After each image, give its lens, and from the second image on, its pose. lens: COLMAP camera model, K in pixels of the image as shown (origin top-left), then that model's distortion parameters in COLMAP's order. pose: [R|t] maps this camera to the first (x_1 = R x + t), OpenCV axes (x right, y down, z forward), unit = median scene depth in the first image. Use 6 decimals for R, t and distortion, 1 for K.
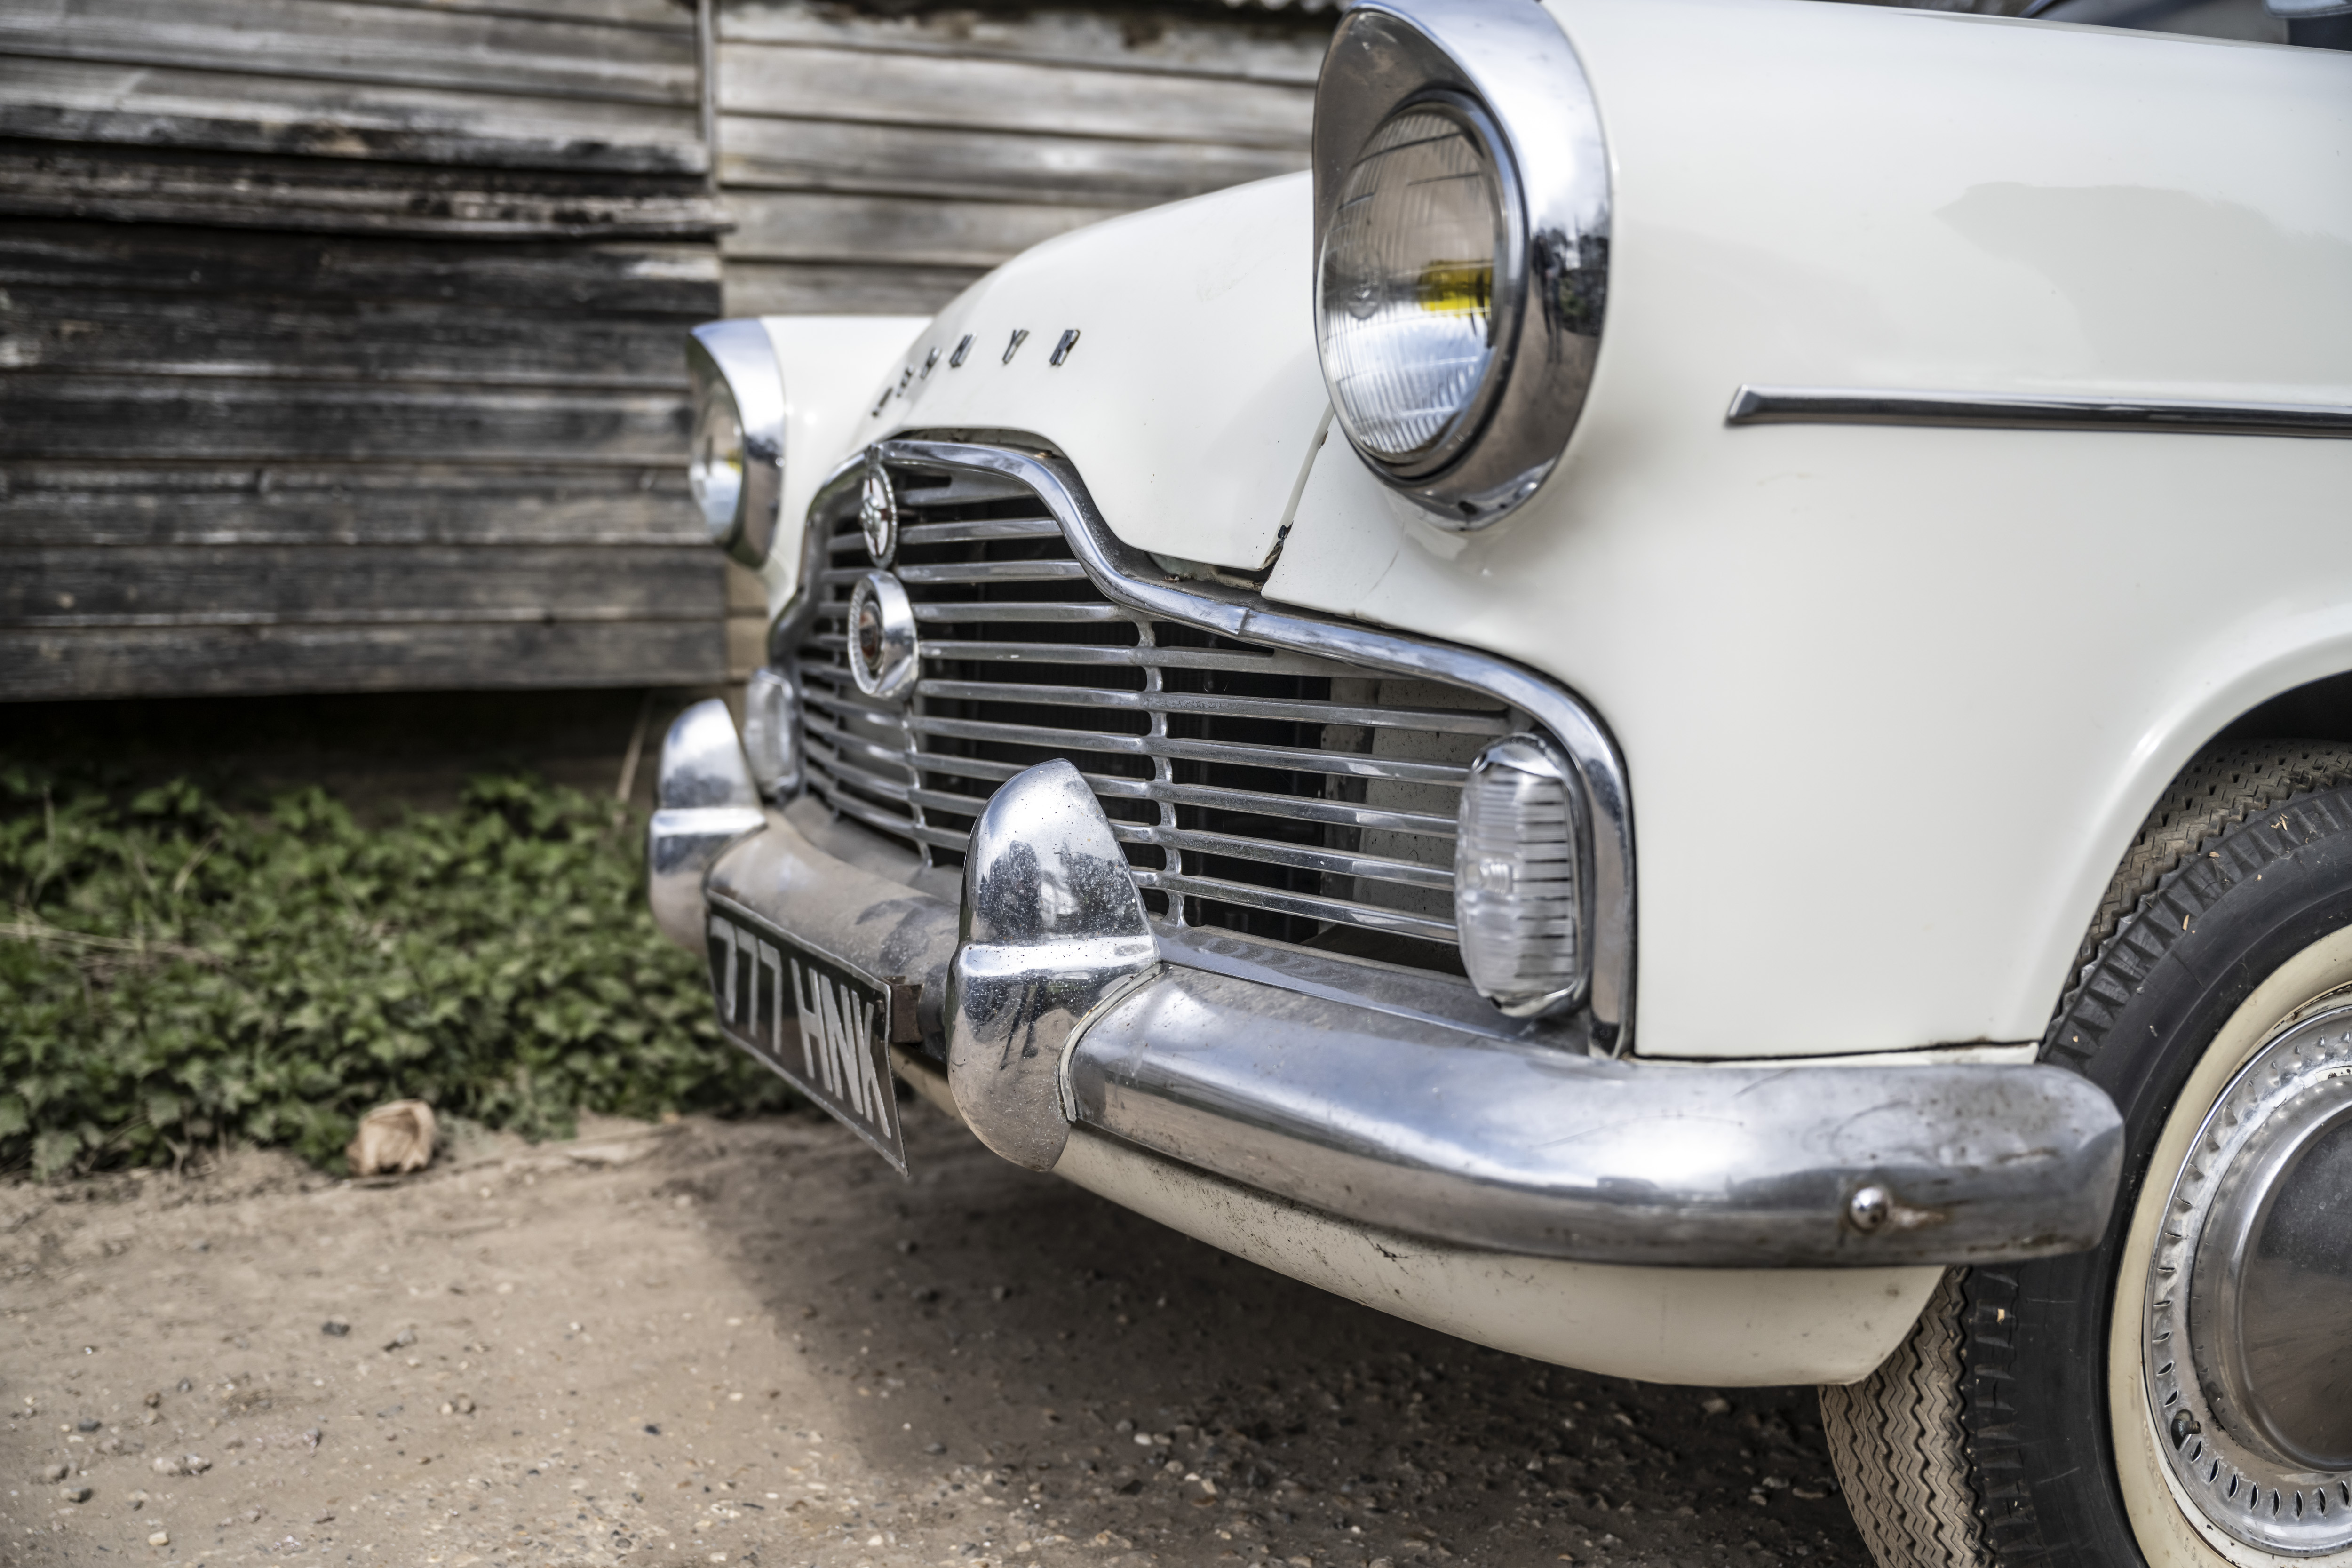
lens RADIAL K [[2268.5, 0, 1176.0], [0, 2268.5, 784.0], [0, 0, 1]] dist [0.005091, -0.005470]
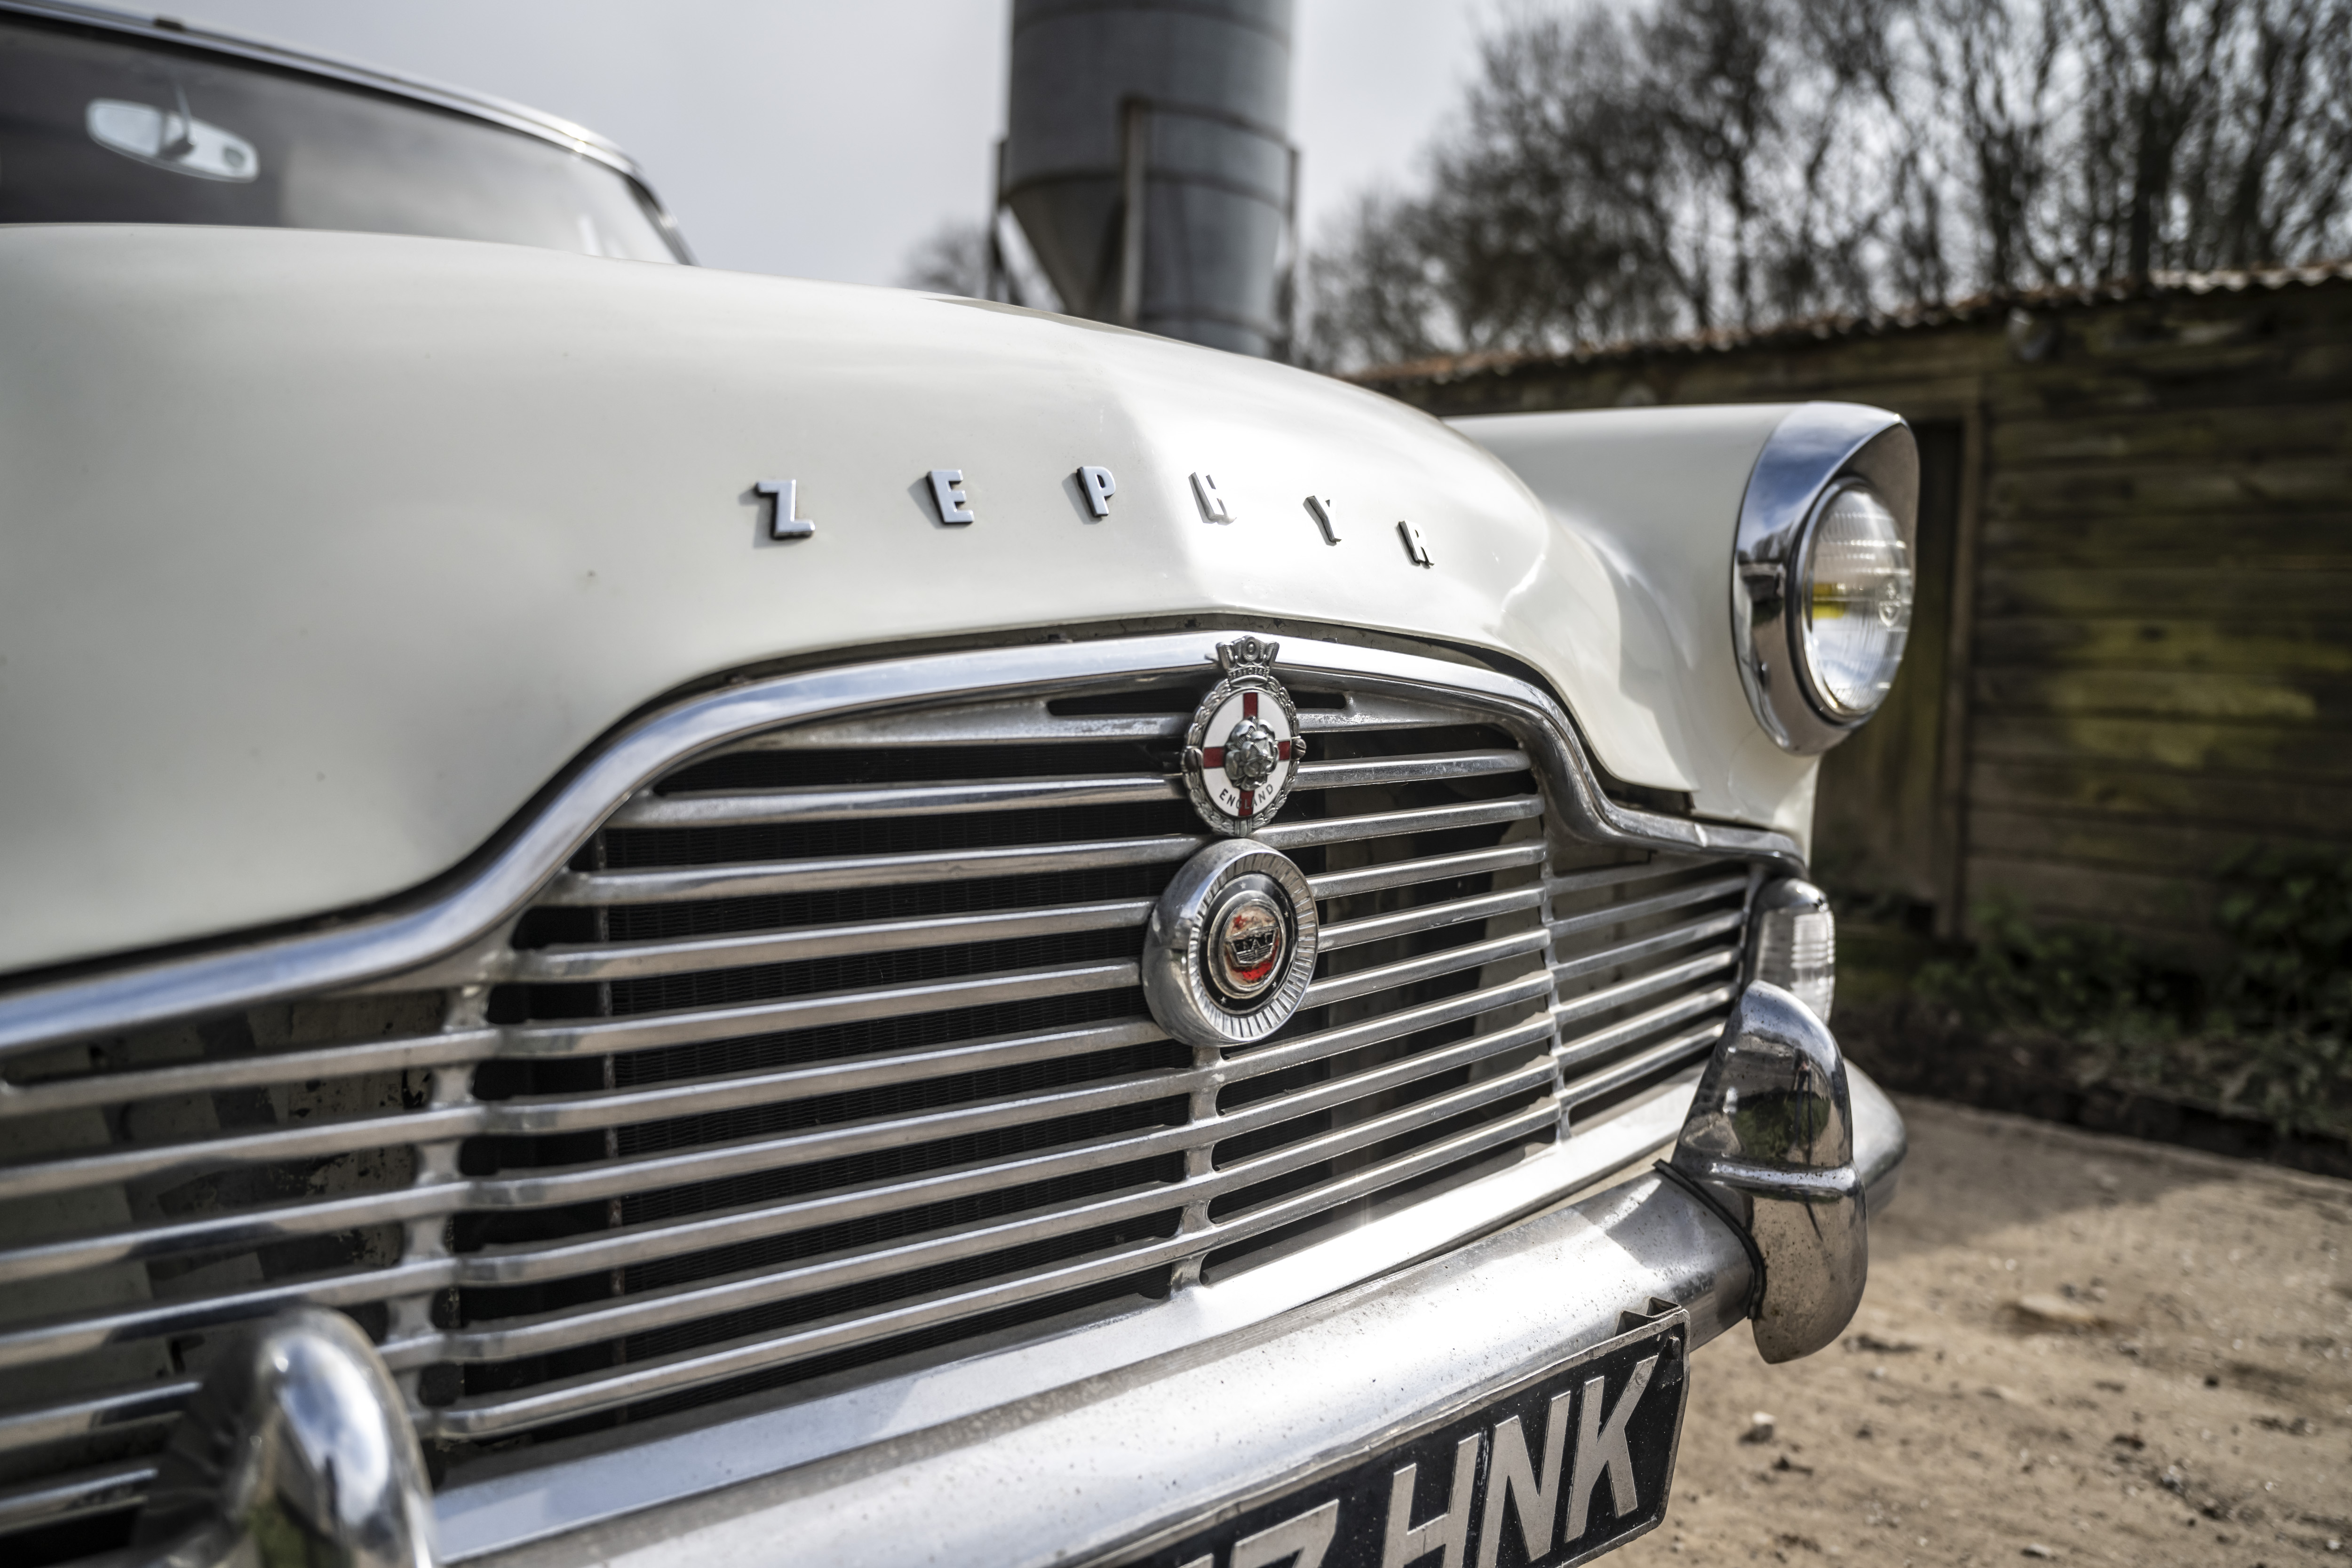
lens RADIAL K [[1863.4, 0, 1176.0], [0, 1863.4, 784.0], [0, 0, 1]] dist [-0.003440, 0.010096]
pose [[-0.325347, -0.073878, 0.942704, -0.428327], [0.066383, 0.992699, 0.100706, -0.114544], [-0.943262, 0.095344, -0.318067, 0.836253]]
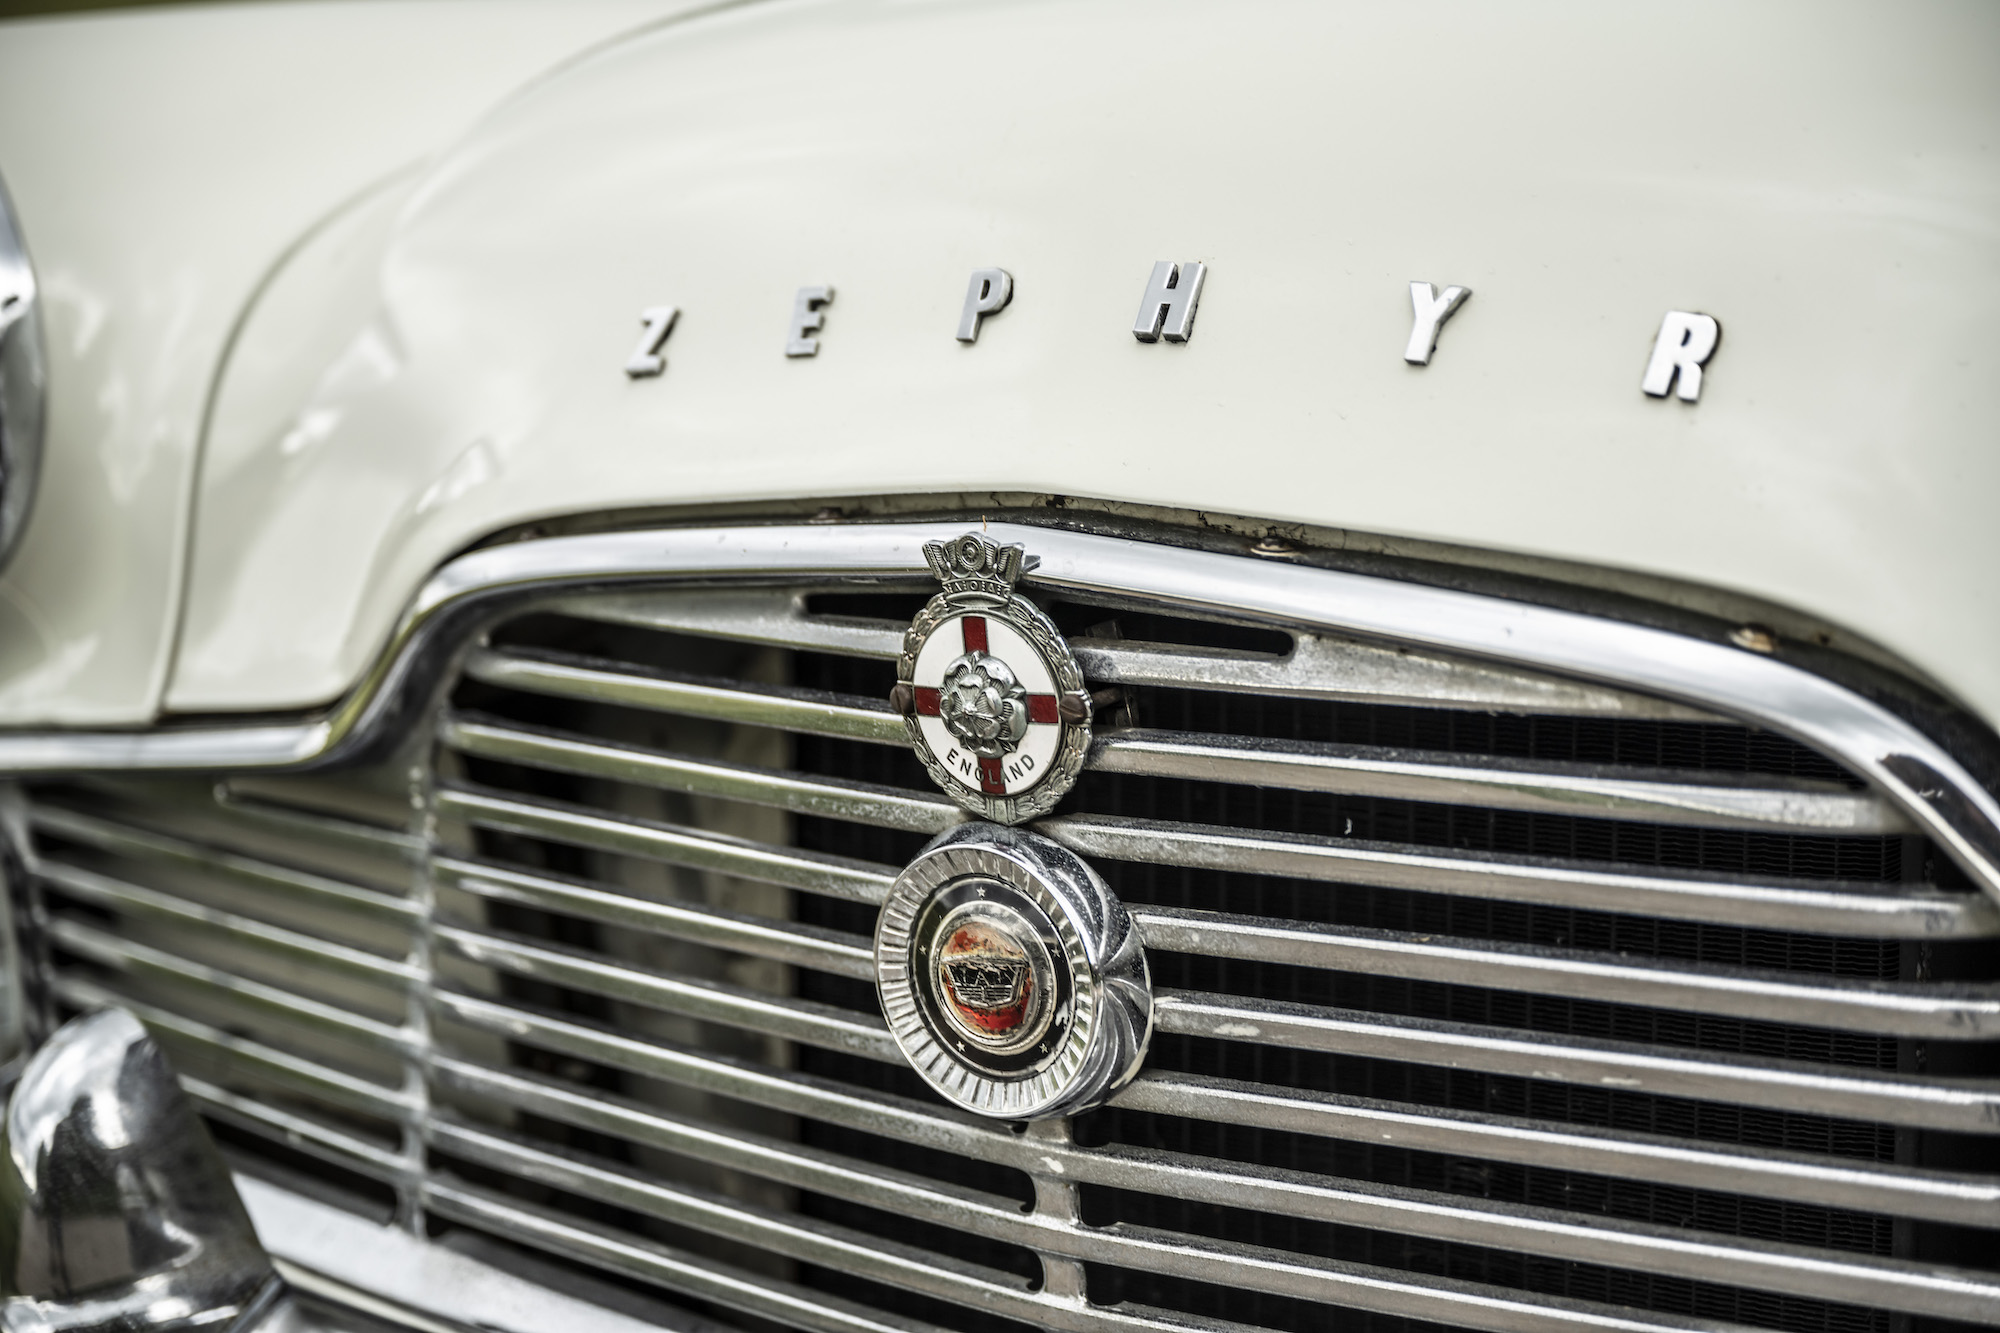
lens RADIAL K [[3458.0, 0, 1000.0], [0, 3458.0, 666.5], [0, 0, 1]] dist [0.023199, 0.123684]
pose [[0.889160, -0.111554, 0.443791, -0.293010], [0.075076, 0.992251, 0.098998, -0.132990], [-0.451396, -0.054707, 0.890645, 0.303525]]
